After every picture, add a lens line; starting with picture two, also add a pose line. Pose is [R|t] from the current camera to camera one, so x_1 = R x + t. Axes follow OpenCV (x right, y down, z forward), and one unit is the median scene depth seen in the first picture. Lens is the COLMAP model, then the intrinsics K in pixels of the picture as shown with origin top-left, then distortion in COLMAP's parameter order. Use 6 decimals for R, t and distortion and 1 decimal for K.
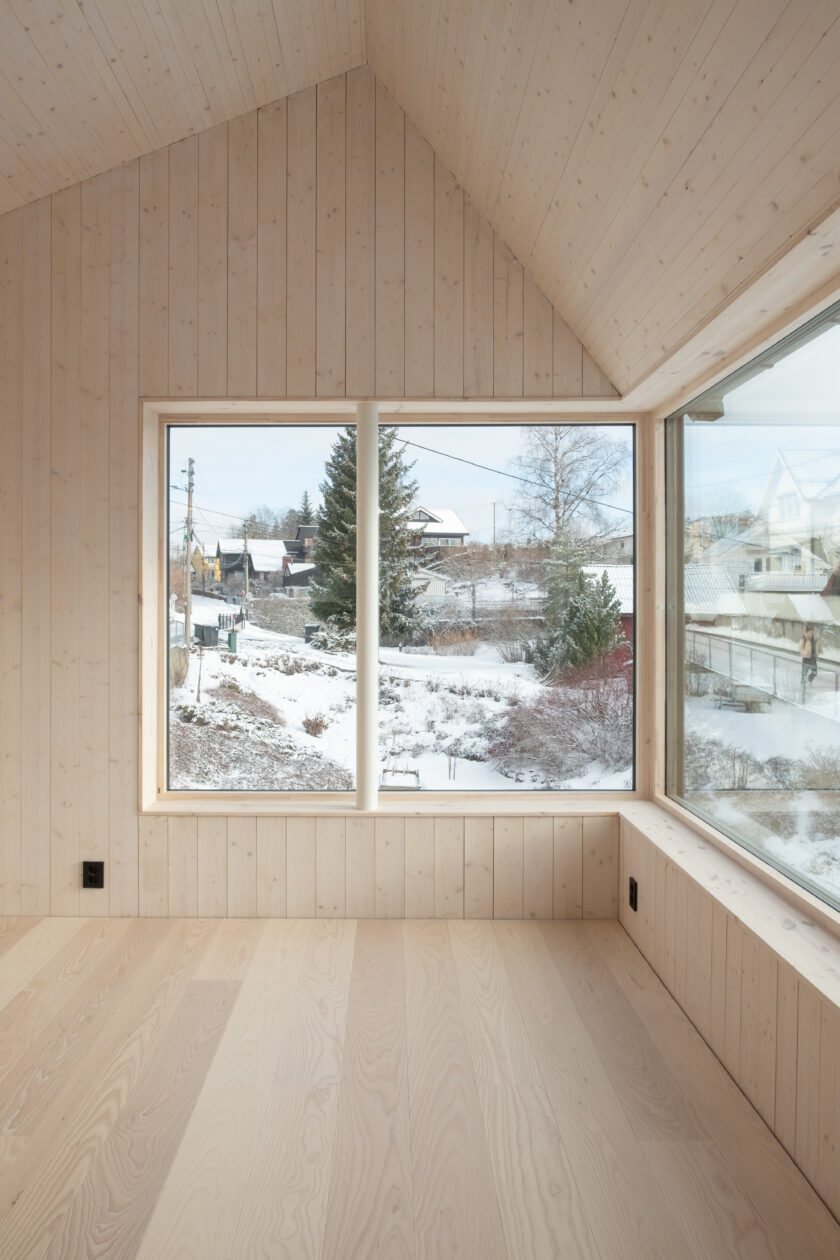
lens RADIAL K [[925.1, 0, 415.8], [0, 925.1, 608.8], [0, 0, 1]] dist [-0.027803, -0.000317]
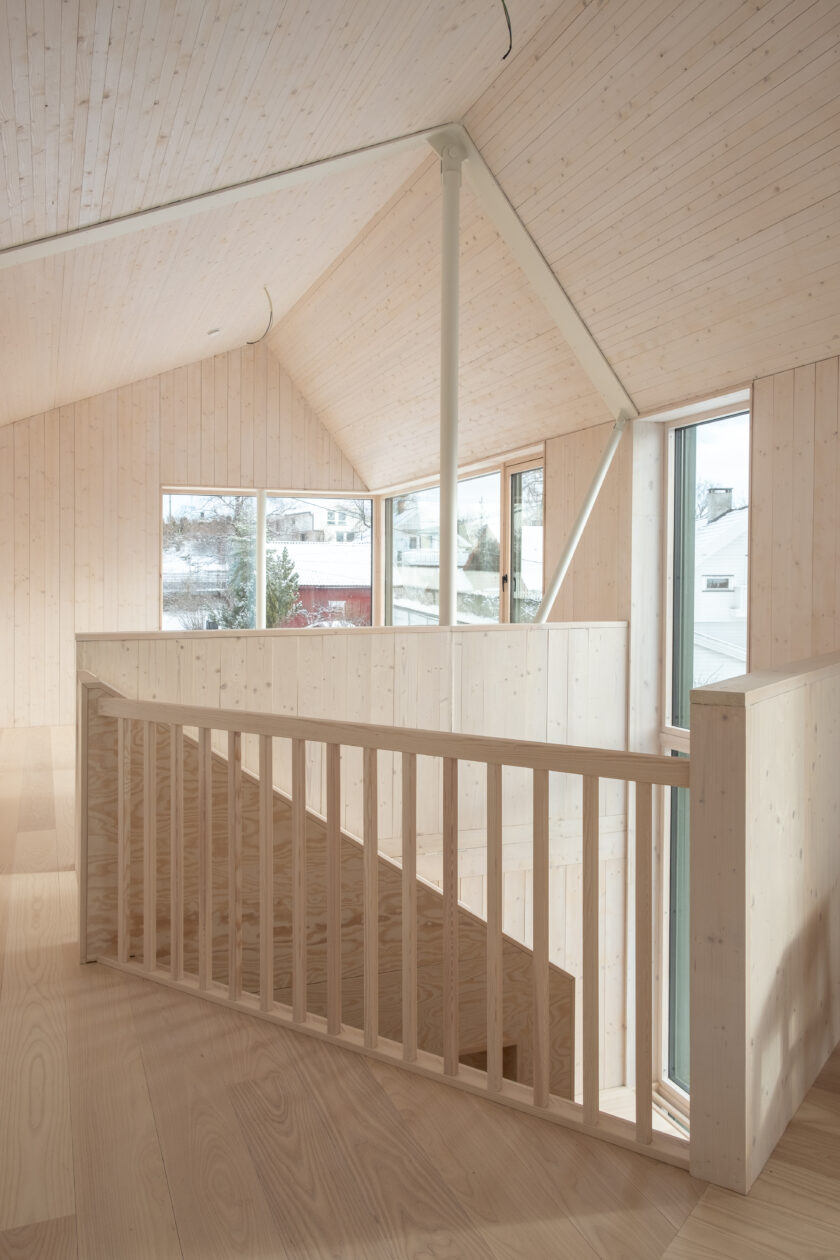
lens RADIAL K [[925.1, 0, 415.8], [0, 925.1, 608.8], [0, 0, 1]] dist [-0.027803, -0.000317]
pose [[0.935717, -0.010391, 0.352599, -0.042799], [-0.000224, 0.999548, 0.030051, 0.000075], [-0.352752, -0.028199, 0.935292, -0.107387]]
